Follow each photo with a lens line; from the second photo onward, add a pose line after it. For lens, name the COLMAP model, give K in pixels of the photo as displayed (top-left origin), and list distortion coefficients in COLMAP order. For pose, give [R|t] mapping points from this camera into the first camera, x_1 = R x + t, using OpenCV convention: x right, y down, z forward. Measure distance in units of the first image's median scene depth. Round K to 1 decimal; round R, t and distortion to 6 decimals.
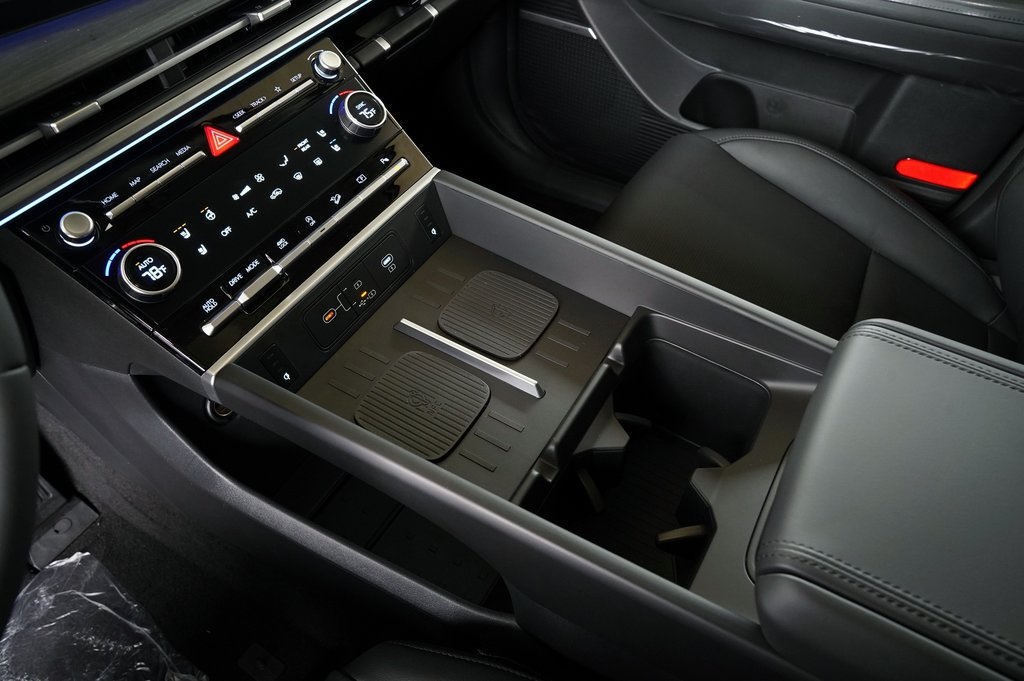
lens RADIAL K [[707.7, 0, 511.8], [0, 707.7, 341.4], [0, 0, 1]] dist [-0.135935, 0.097722]
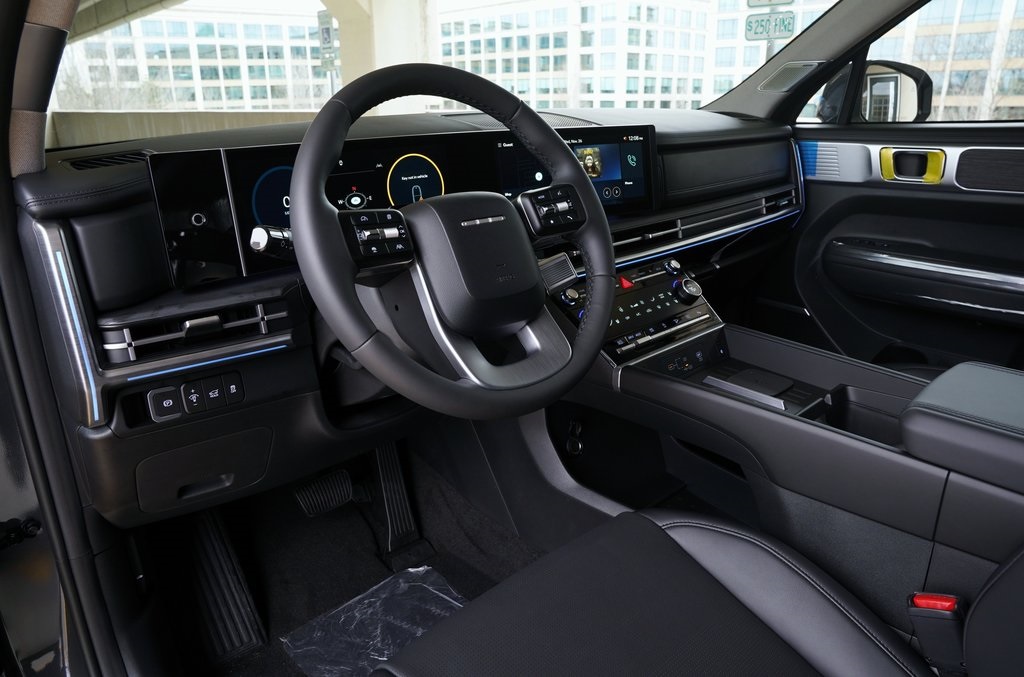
lens RADIAL K [[709.1, 0, 512.2], [0, 709.1, 338.2], [0, 0, 1]] dist [-0.110579, 0.002850]
pose [[0.957598, 0.086361, -0.274861, -0.154468], [-0.208311, 0.866590, -0.453463, 0.867467], [0.199030, 0.491492, 0.847834, -0.766036]]
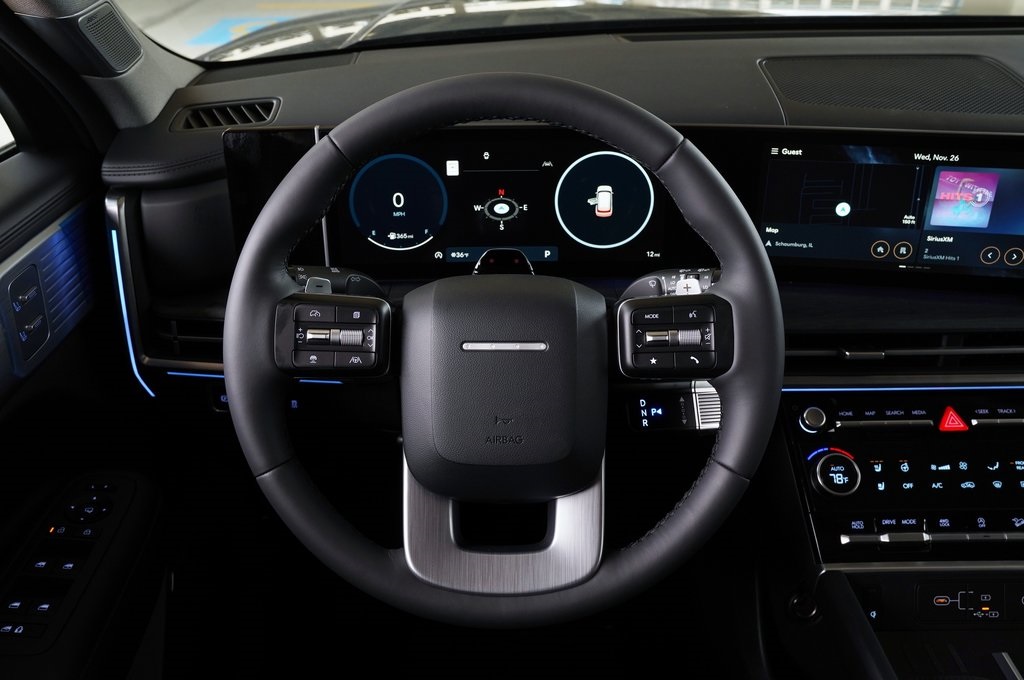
lens RADIAL K [[878.7, 0, 509.4], [0, 878.7, 343.7], [0, 0, 1]] dist [-0.082486, 0.146262]
pose [[0.518703, 0.439697, -0.733222, 0.210357], [-0.635323, 0.772127, 0.013581, 0.064696], [0.572112, 0.458788, 0.679854, -0.498057]]
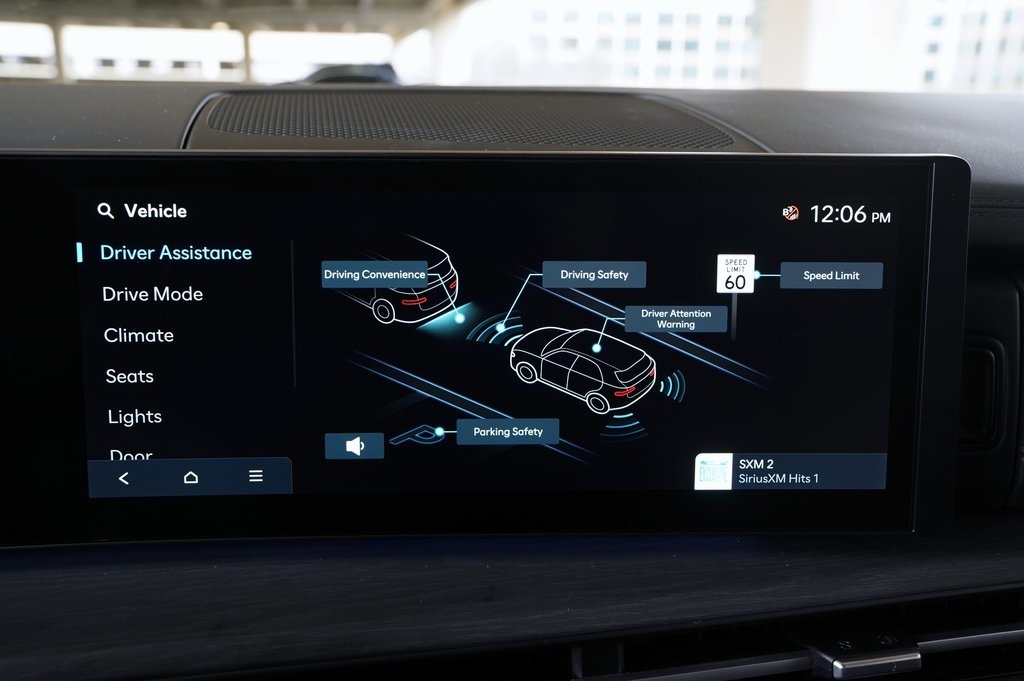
lens RADIAL K [[958.0, 0, 511.7], [0, 958.0, 341.5], [0, 0, 1]] dist [-0.073023, 0.176809]
pose [[0.670213, 0.204716, -0.713376, -0.108083], [-0.561902, 0.767910, -0.307538, -0.328907], [0.484851, 0.606964, 0.629694, 0.367216]]
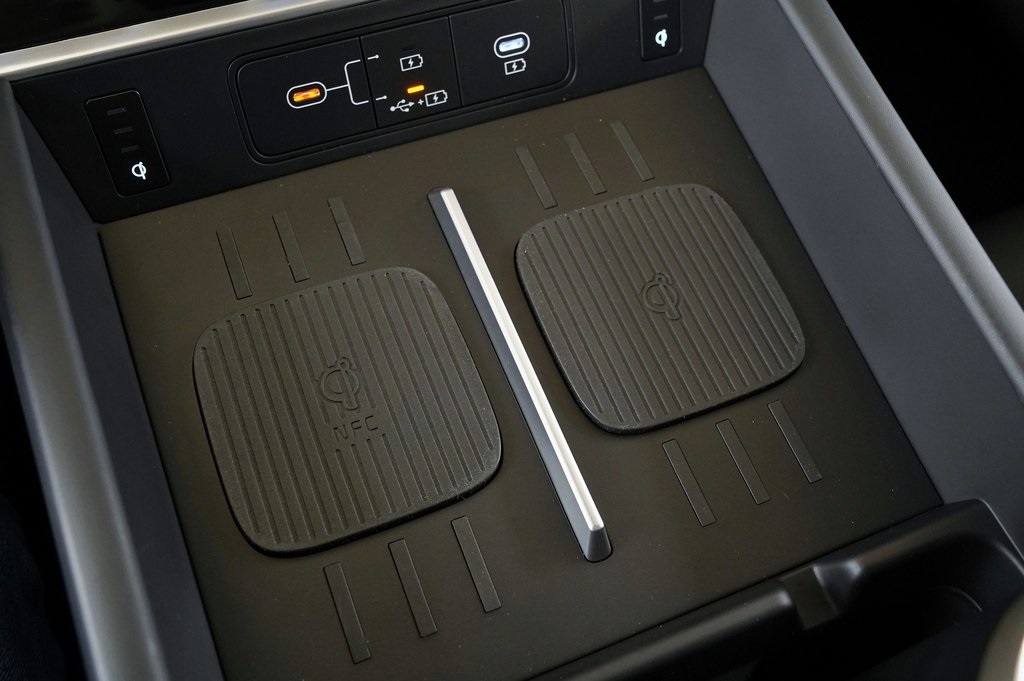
lens RADIAL K [[958.0, 0, 511.7], [0, 958.0, 341.5], [0, 0, 1]] dist [-0.073023, 0.176809]
pose [[0.795396, 0.563541, -0.223084, 0.053450], [-0.504977, 0.819727, 0.270270, -0.134194], [0.335176, -0.102319, 0.936583, 0.488307]]
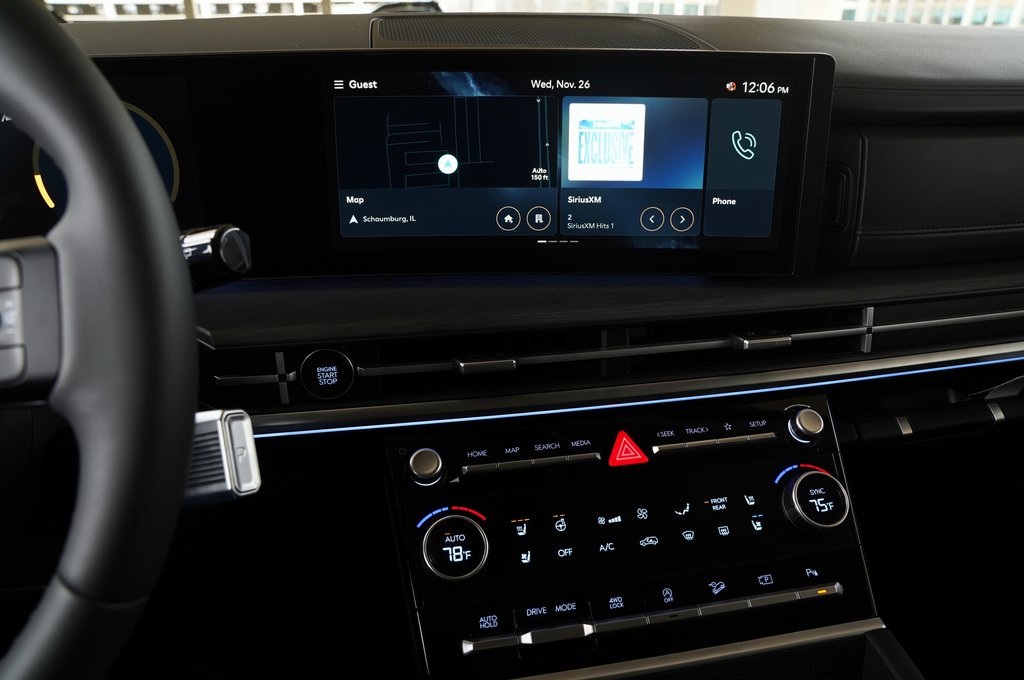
lens RADIAL K [[707.7, 0, 511.8], [0, 707.7, 340.9], [0, 0, 1]] dist [-0.135935, 0.097722]
pose [[0.653930, 0.328568, -0.681482, 0.020515], [-0.568981, 0.807271, -0.156761, -0.186806], [0.498634, 0.490261, 0.714848, 0.254007]]
